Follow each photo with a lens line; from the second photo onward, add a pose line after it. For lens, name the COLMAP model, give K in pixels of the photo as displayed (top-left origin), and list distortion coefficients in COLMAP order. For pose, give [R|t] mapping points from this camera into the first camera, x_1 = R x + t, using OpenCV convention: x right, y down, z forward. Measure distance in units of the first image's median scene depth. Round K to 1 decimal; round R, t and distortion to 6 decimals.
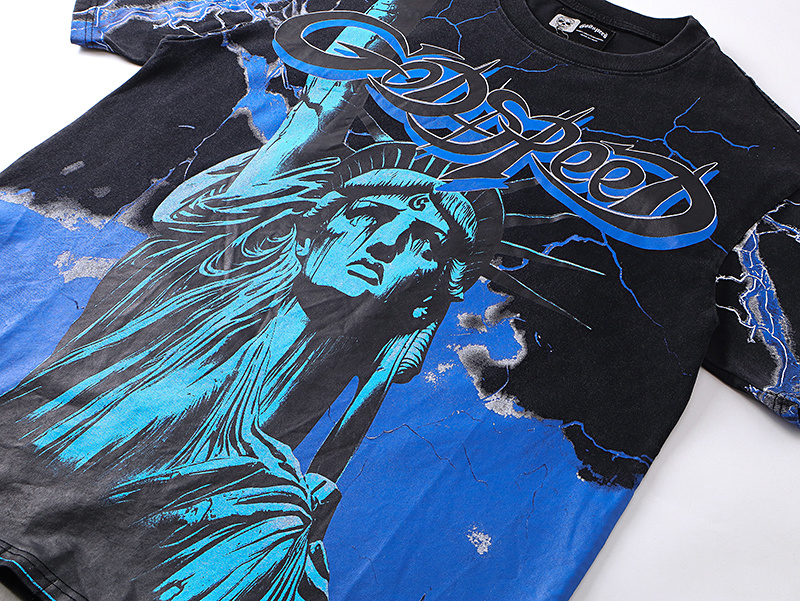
lens RADIAL K [[1569.7, 0, 400.0], [0, 1569.7, 300.5], [0, 0, 1]] dist [-0.082788, -0.037105]
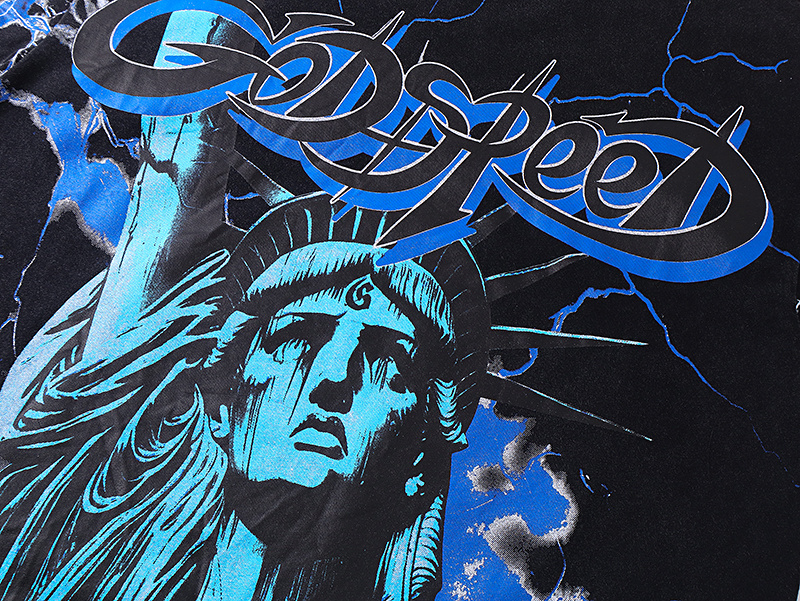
lens RADIAL K [[1569.7, 0, 400.0], [0, 1569.7, 300.5], [0, 0, 1]] dist [-0.082788, -0.037105]
pose [[0.964644, -0.248143, 0.088804, -0.032517], [0.213620, 0.933503, 0.287991, -0.253163], [-0.154362, -0.258838, 0.953507, 0.342519]]
